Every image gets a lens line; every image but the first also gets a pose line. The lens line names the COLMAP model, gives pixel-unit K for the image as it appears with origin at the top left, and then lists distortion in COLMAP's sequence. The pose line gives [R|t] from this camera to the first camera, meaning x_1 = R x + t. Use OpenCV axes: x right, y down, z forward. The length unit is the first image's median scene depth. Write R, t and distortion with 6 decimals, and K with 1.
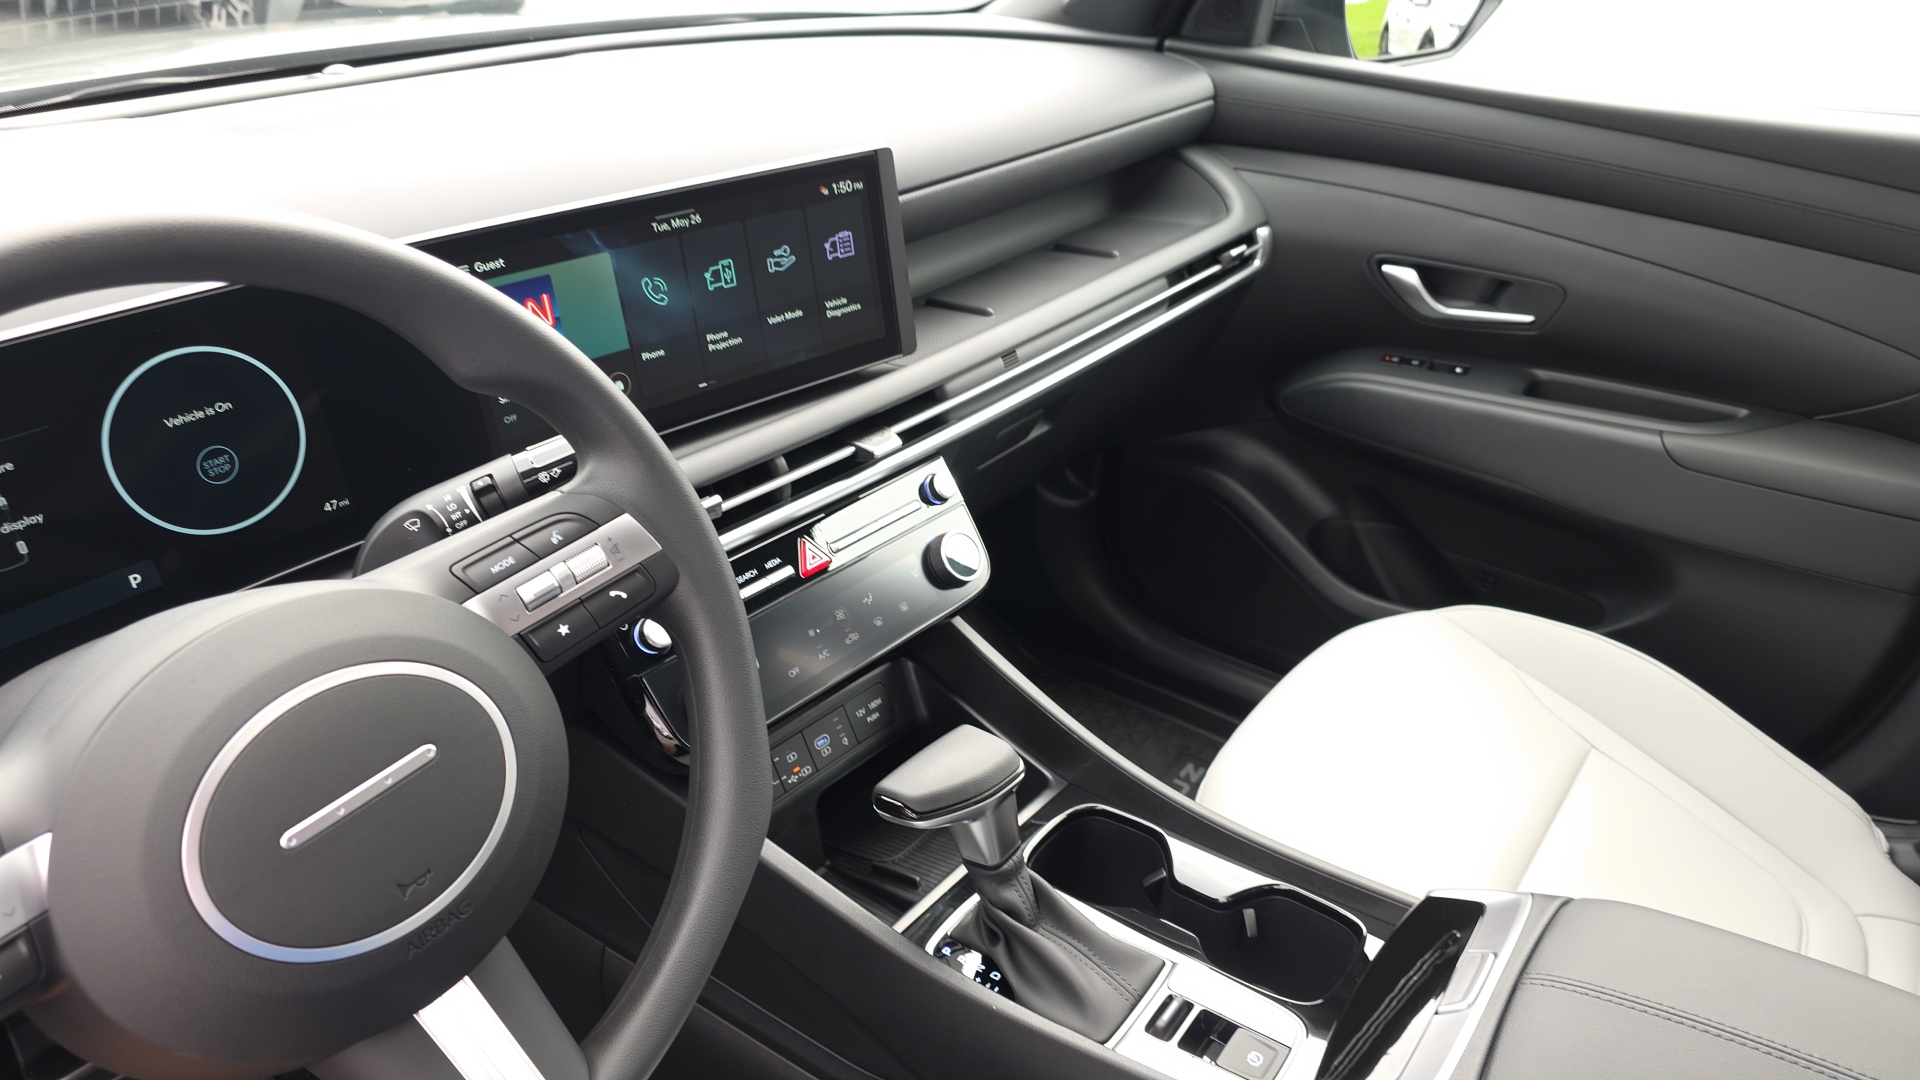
lens RADIAL K [[1296.8, 0, 963.1], [0, 1296.8, 554.5], [0, 0, 1]] dist [0.047546, -0.053824]
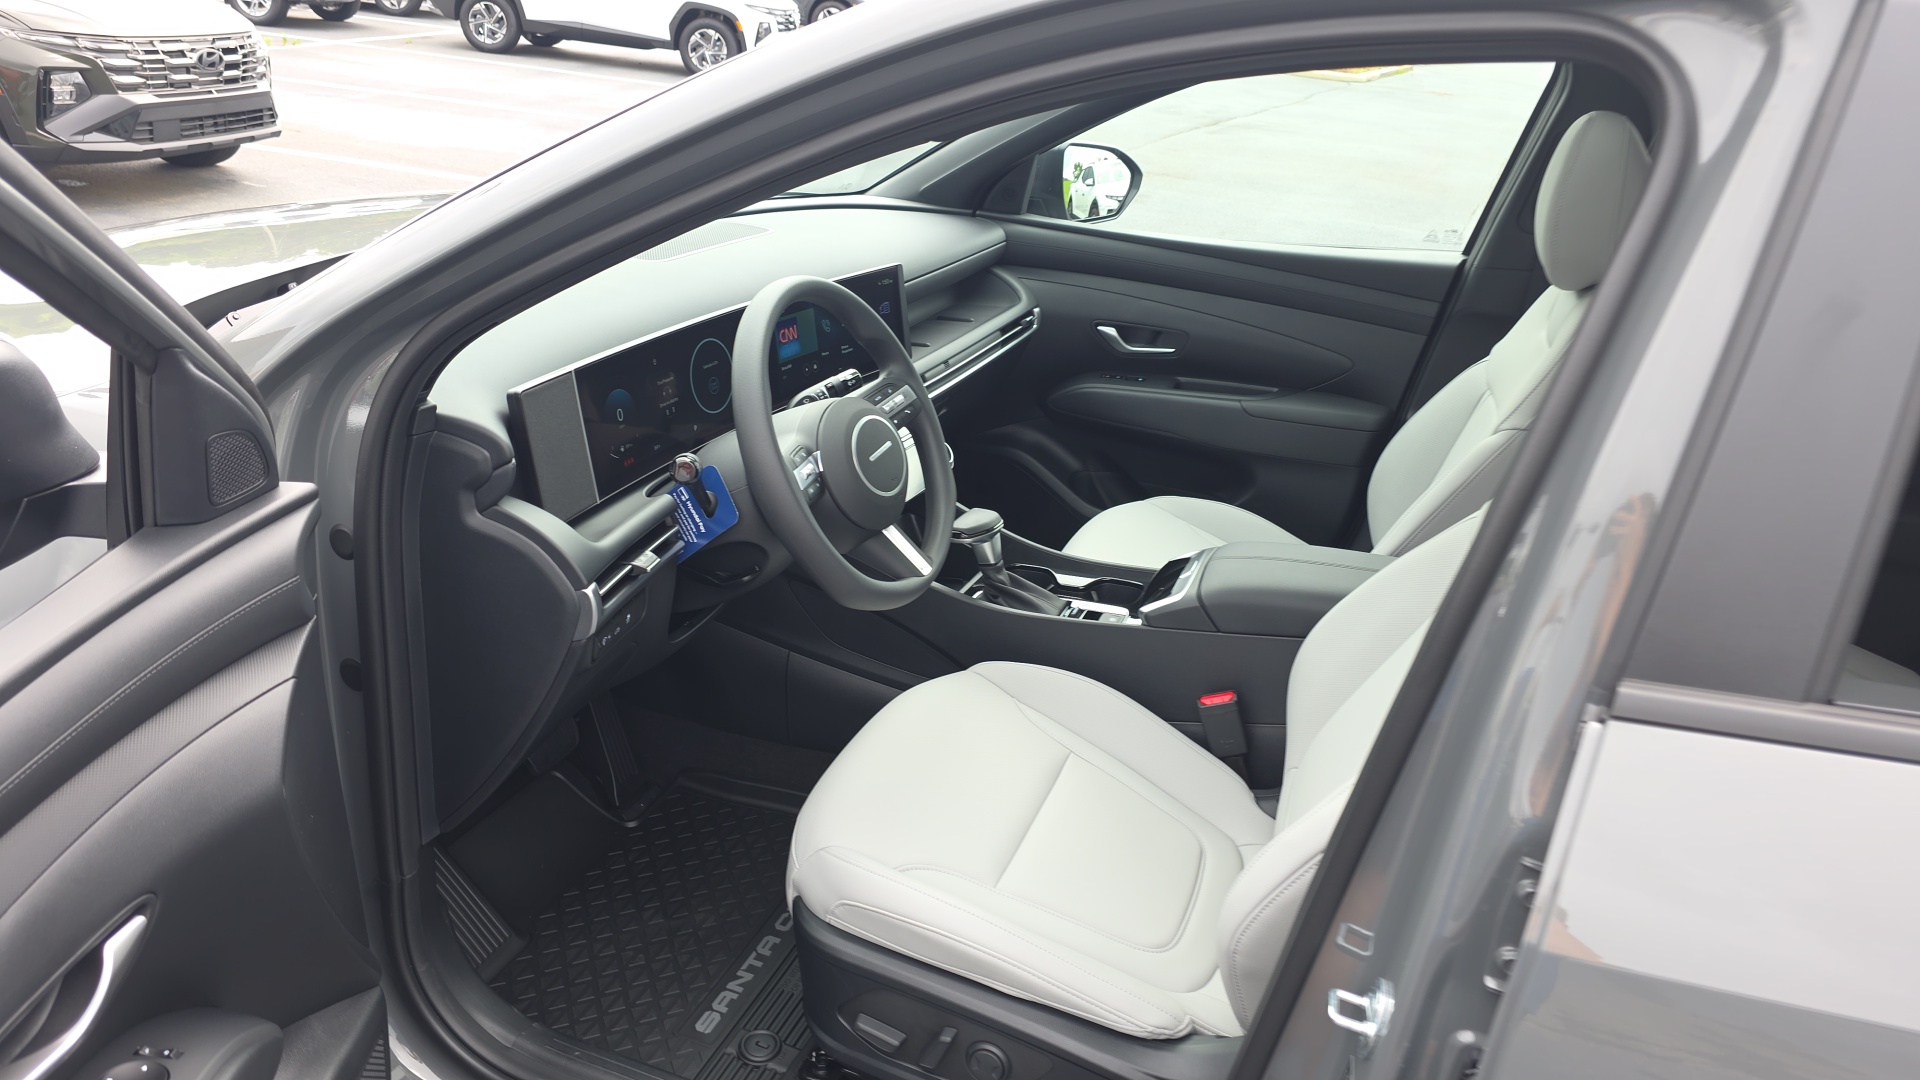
lens RADIAL K [[1296.8, 0, 968.9], [0, 1296.8, 522.2], [0, 0, 1]] dist [0.047546, -0.053824]
pose [[0.962963, -0.058779, 0.263150, -0.547966], [0.089334, 0.990379, -0.105688, 0.357538], [-0.254405, 0.125281, 0.958949, -1.068766]]
